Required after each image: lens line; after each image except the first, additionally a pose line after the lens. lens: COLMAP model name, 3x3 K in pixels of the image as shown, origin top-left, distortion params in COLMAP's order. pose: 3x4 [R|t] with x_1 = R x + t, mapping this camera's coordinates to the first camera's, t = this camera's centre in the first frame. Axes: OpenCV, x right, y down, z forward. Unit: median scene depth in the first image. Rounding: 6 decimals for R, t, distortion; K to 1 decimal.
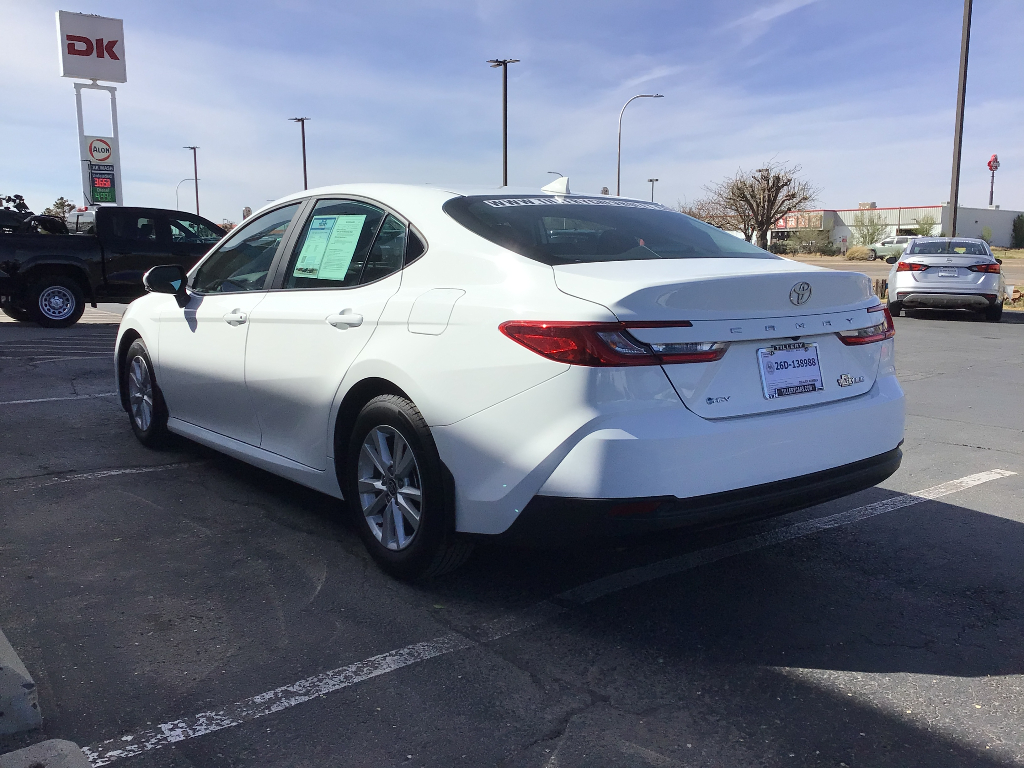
lens RADIAL K [[921.0, 0, 513.6], [0, 921.0, 381.4], [0, 0, 1]] dist [0.076453, -0.030822]
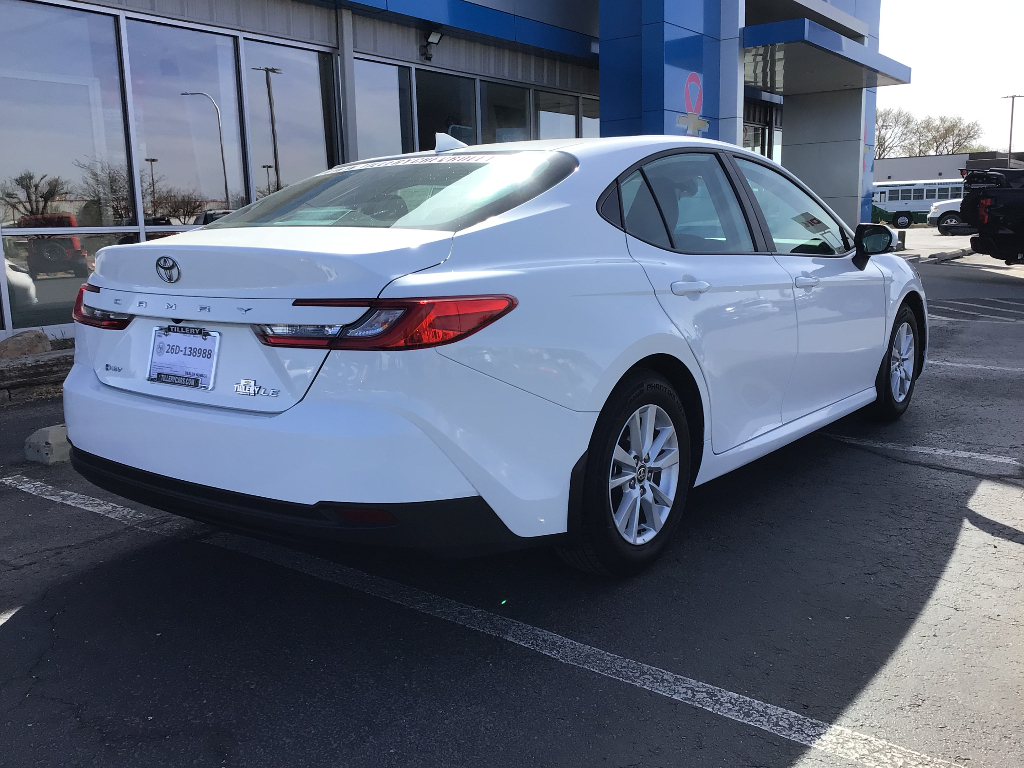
lens RADIAL K [[921.0, 0, 514.0], [0, 921.0, 384.8], [0, 0, 1]] dist [0.076453, -0.030822]
pose [[0.234136, 0.162328, -0.958556, 1.227790], [-0.106639, 0.984301, 0.140640, -0.144287], [0.966338, 0.069291, 0.247771, 1.097716]]
